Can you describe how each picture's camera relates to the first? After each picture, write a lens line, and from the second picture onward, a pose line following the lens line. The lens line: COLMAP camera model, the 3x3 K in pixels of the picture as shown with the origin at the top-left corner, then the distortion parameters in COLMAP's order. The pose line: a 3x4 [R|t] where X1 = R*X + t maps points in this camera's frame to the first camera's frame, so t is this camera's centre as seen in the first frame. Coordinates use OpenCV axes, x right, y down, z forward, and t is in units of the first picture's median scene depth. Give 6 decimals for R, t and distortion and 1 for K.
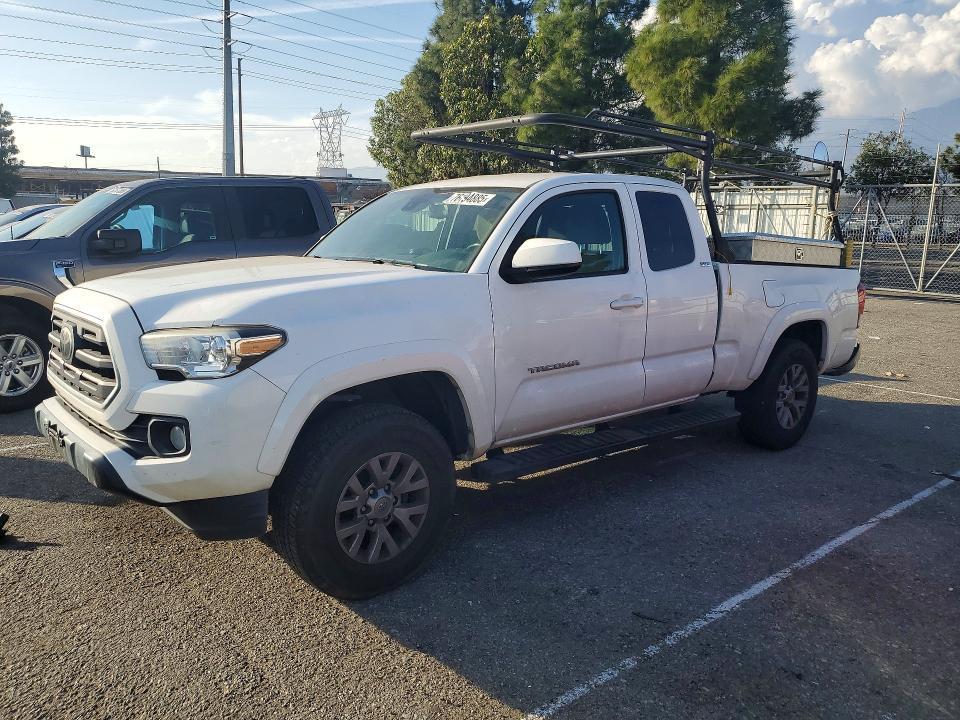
lens RADIAL K [[759.4, 0, 480.0], [0, 759.4, 360.0], [0, 0, 1]] dist [-0.011063, 0.068537]
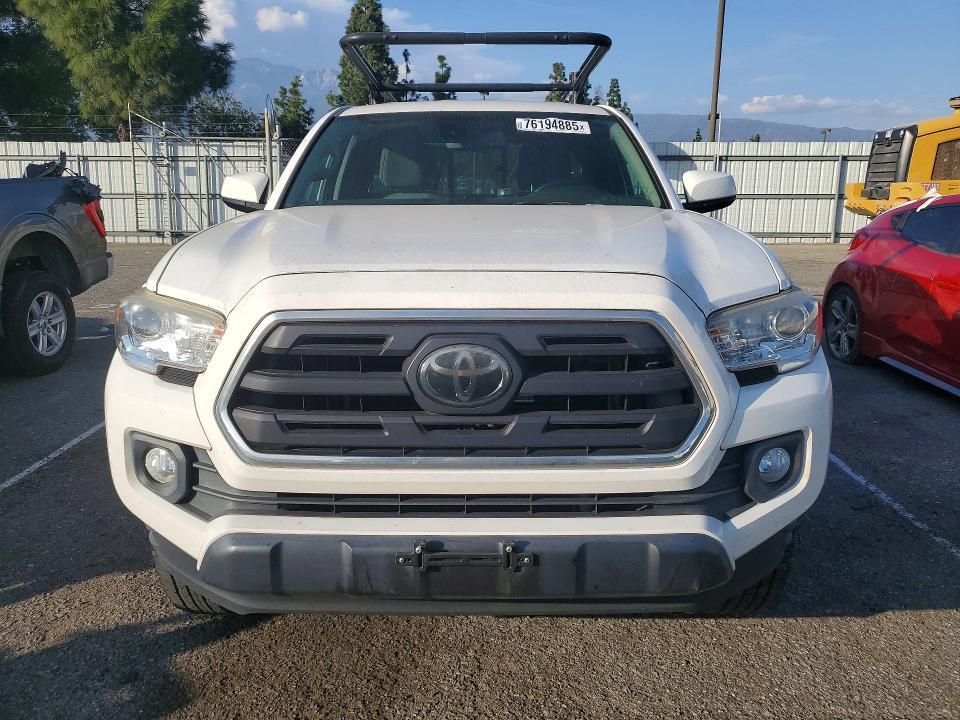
lens RADIAL K [[739.8, 0, 480.0], [0, 739.8, 360.0], [0, 0, 1]] dist [0.005703, 0.001564]
pose [[0.649233, -0.189489, 0.736607, -0.154820], [0.144831, 0.981548, 0.124847, -0.016298], [-0.746673, 0.025629, 0.664697, 0.115432]]
